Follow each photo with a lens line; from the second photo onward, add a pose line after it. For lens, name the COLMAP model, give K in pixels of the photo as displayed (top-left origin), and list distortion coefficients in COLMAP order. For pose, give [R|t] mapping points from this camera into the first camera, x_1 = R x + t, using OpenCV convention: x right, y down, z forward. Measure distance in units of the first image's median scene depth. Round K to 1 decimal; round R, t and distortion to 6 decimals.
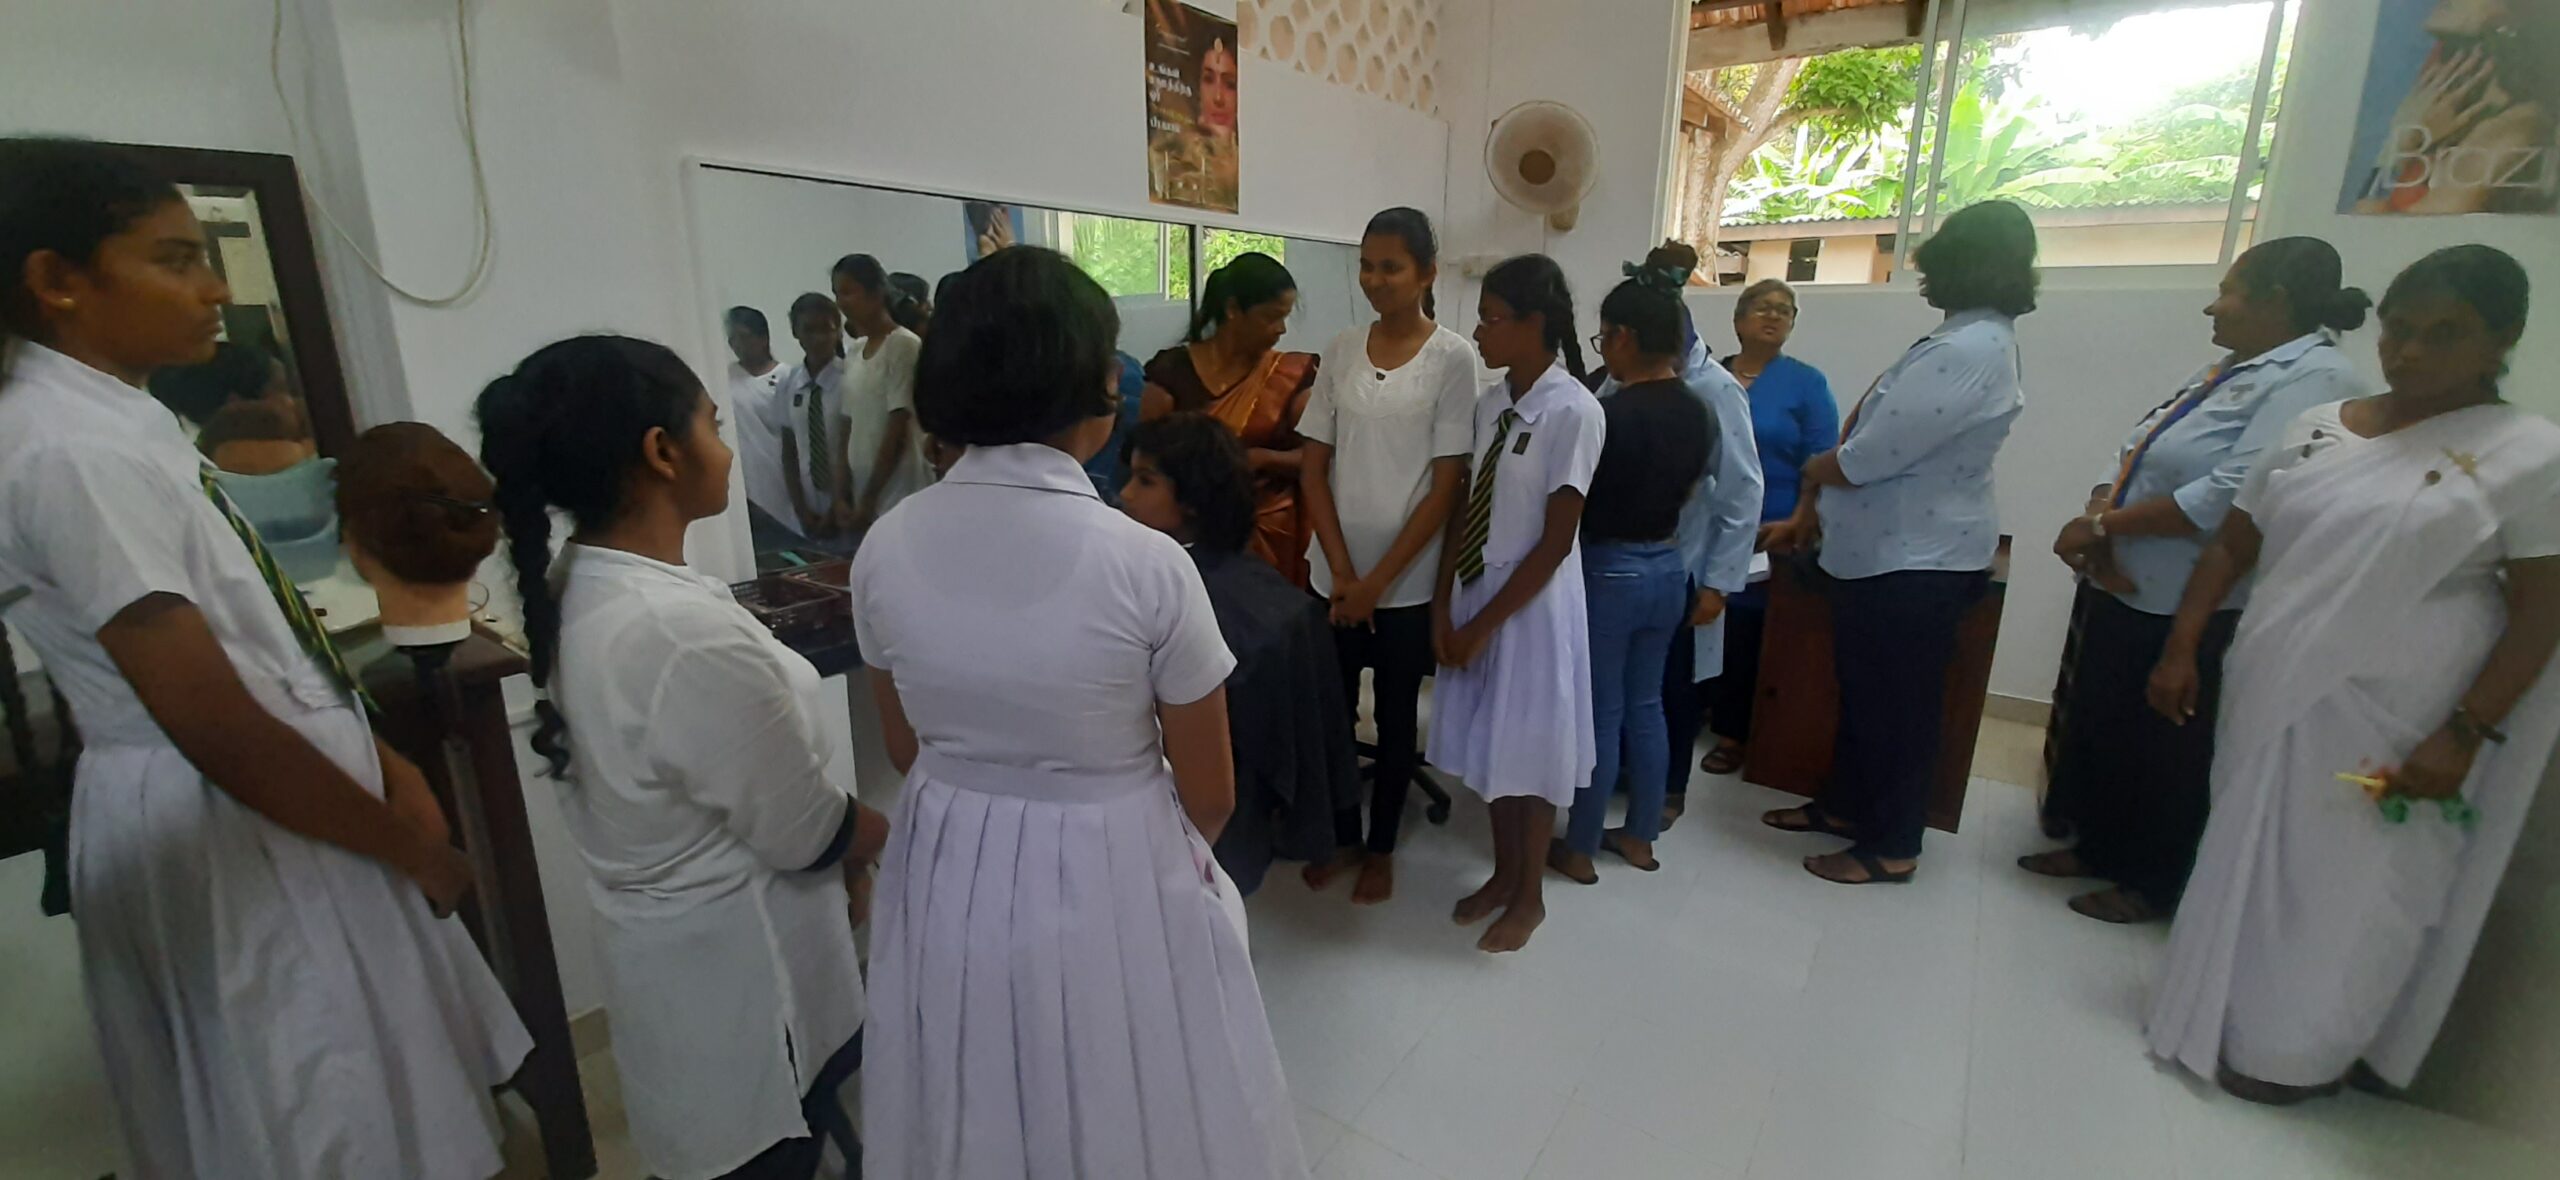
lens RADIAL K [[916.8, 0, 1251.1], [0, 916.8, 592.9], [0, 0, 1]] dist [-0.019148, 0.004752]
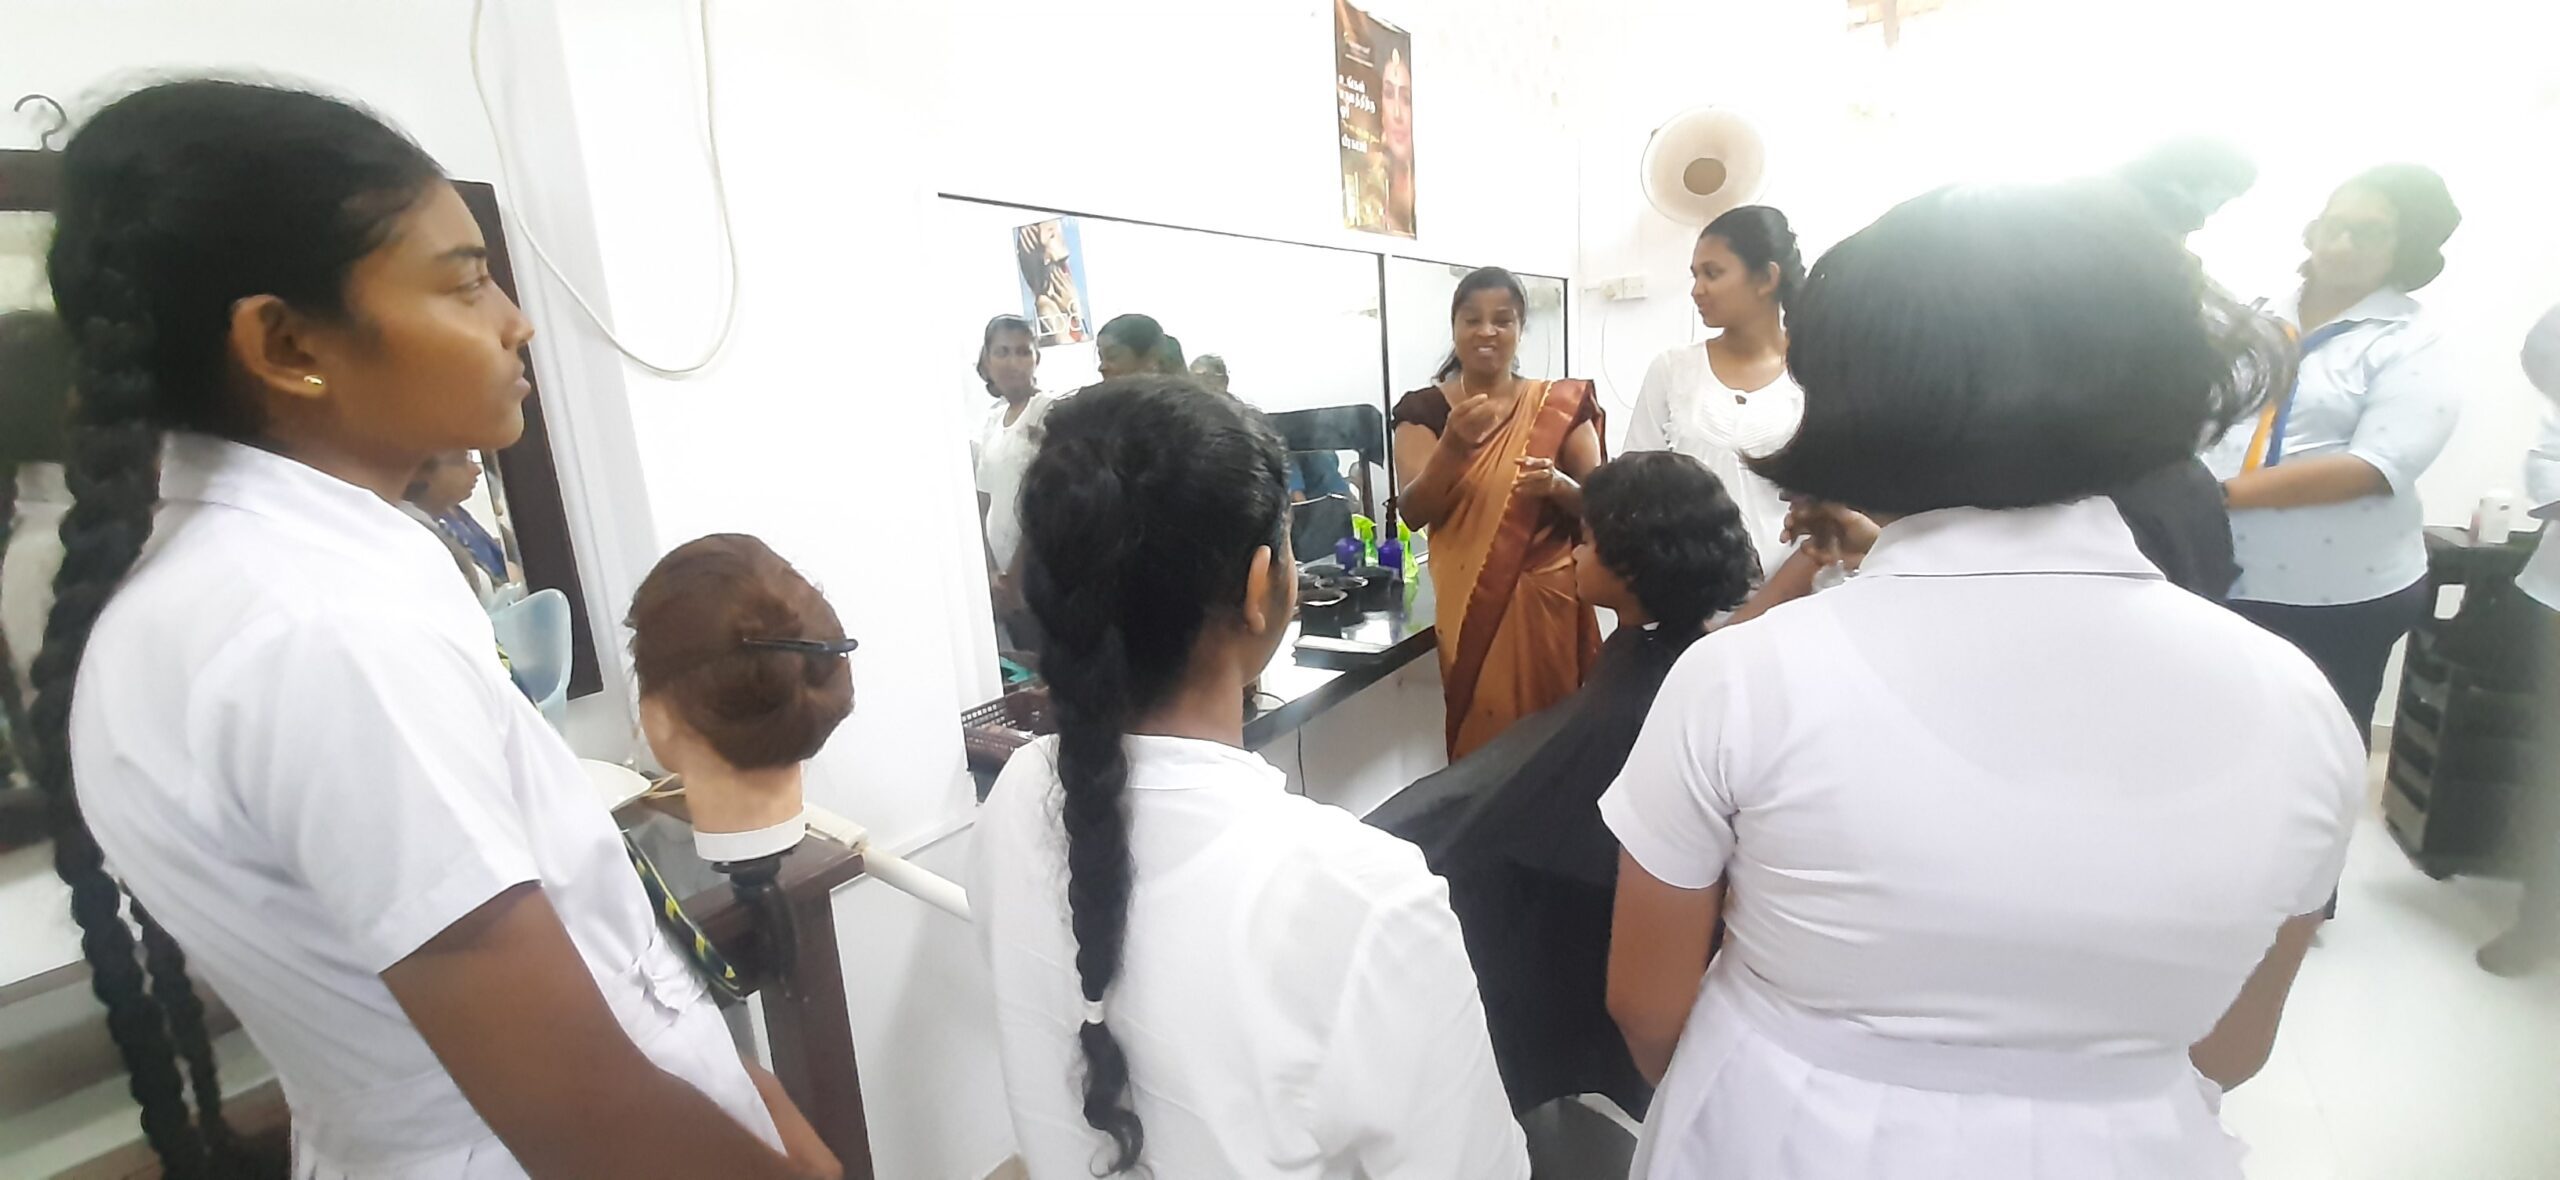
lens RADIAL K [[916.8, 0, 1251.1], [0, 916.8, 592.9], [0, 0, 1]] dist [-0.019148, 0.004752]
pose [[0.997998, -0.055929, -0.029542, -0.501322], [0.054393, 0.997244, -0.050465, -0.083182], [0.032283, 0.048757, 0.998289, 0.315526]]
